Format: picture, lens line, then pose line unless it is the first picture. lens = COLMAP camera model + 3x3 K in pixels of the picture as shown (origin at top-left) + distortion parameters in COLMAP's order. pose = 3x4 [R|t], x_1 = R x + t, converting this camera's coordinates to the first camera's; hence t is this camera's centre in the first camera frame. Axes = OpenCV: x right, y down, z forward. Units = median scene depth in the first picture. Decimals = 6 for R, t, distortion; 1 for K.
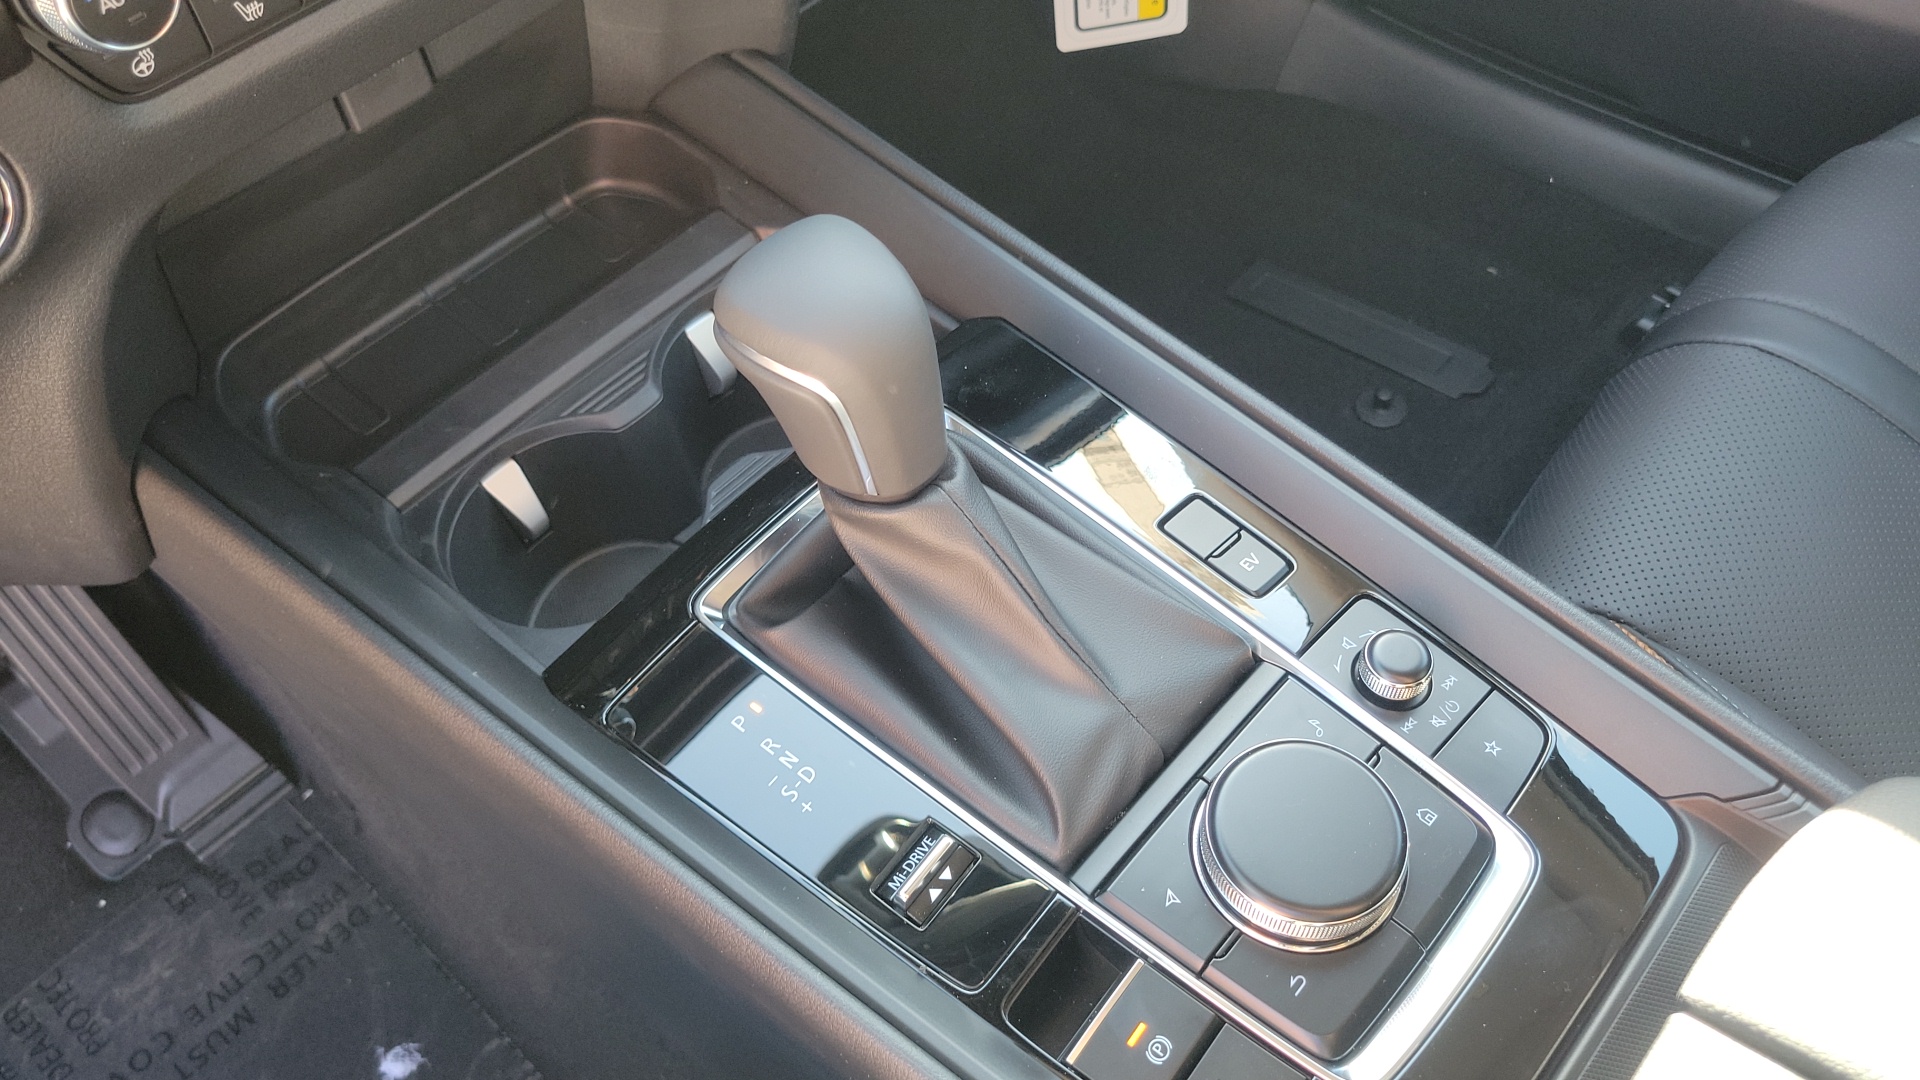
lens RADIAL K [[1473.9, 0, 964.6], [0, 1473.9, 566.4], [0, 0, 1]] dist [0.020866, -0.003055]
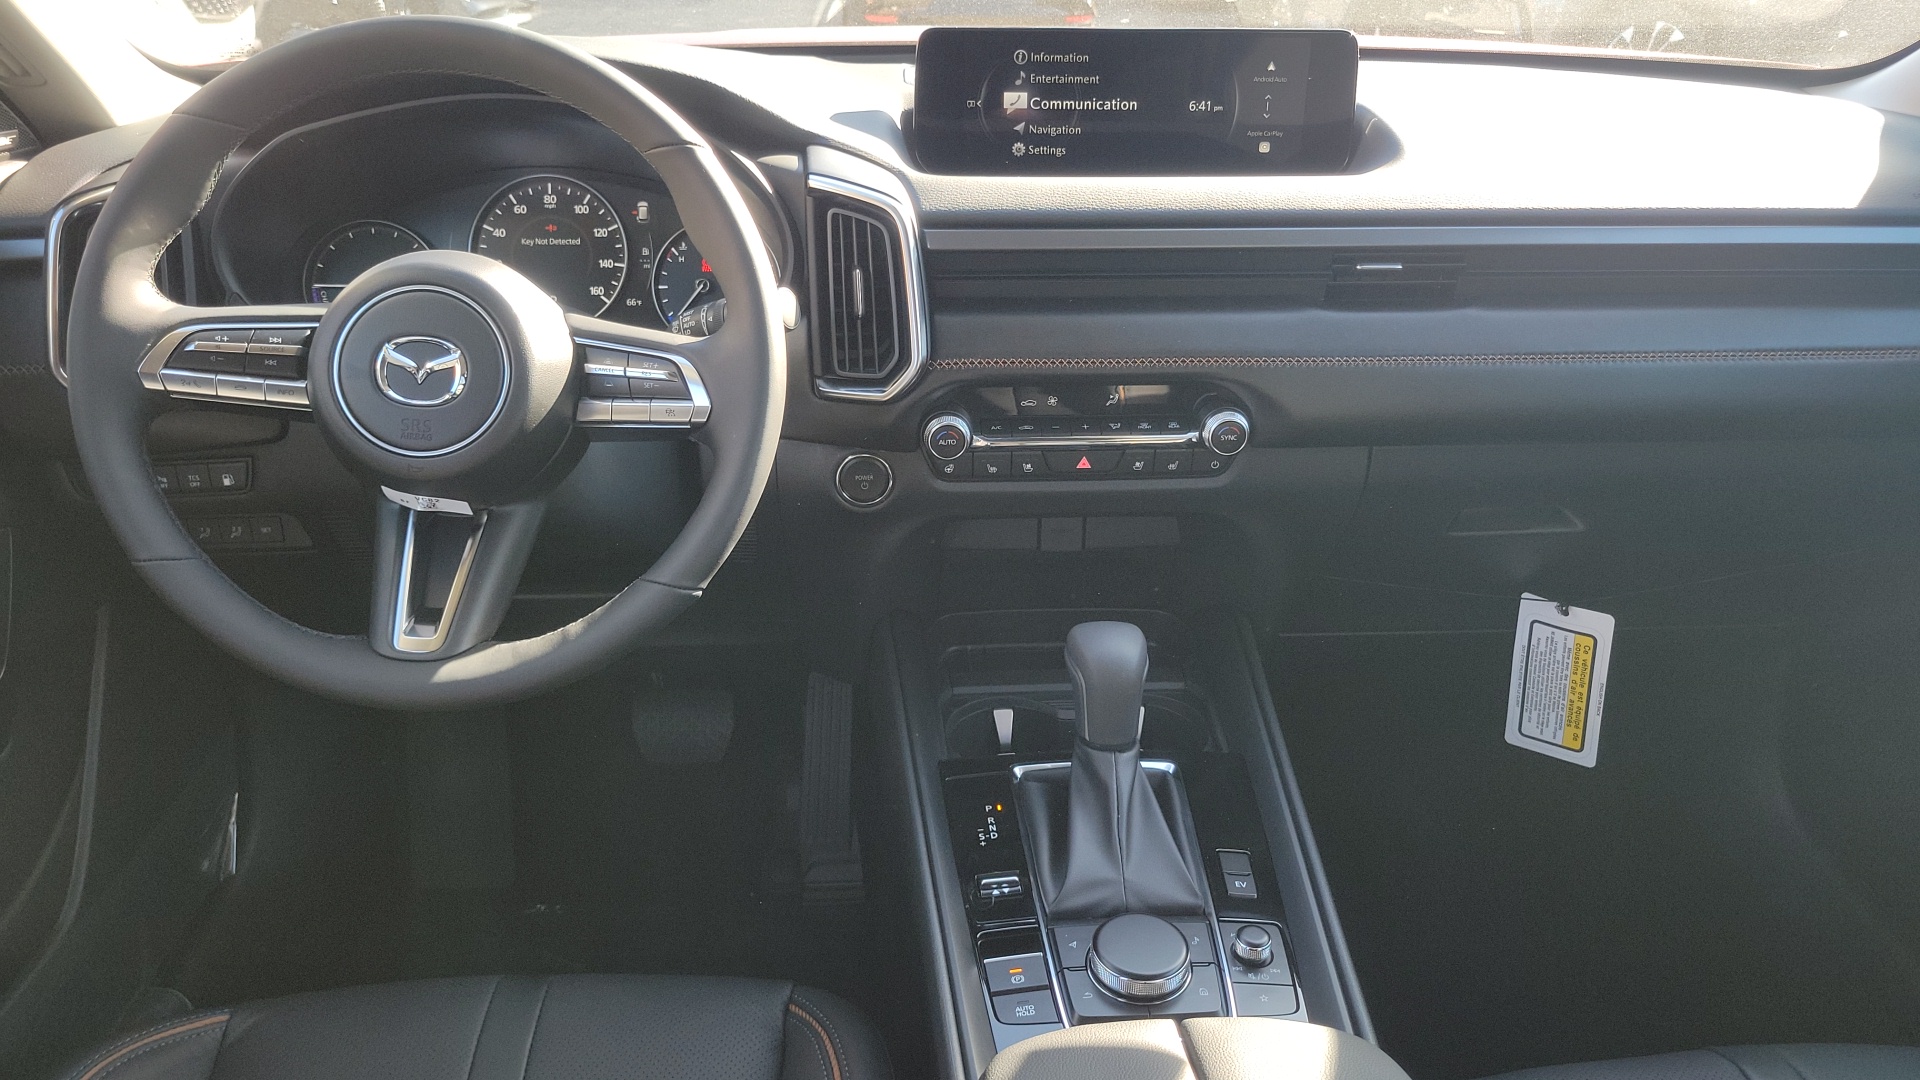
lens RADIAL K [[1442.1, 0, 960.0], [0, 1442.1, 540.0], [0, 0, 1]] dist [0.044696, -0.033721]
pose [[0.707332, 0.349016, -0.614711, 0.734297], [-0.593265, 0.765924, -0.247784, 0.266570], [0.384341, 0.539952, 0.748821, -0.598869]]
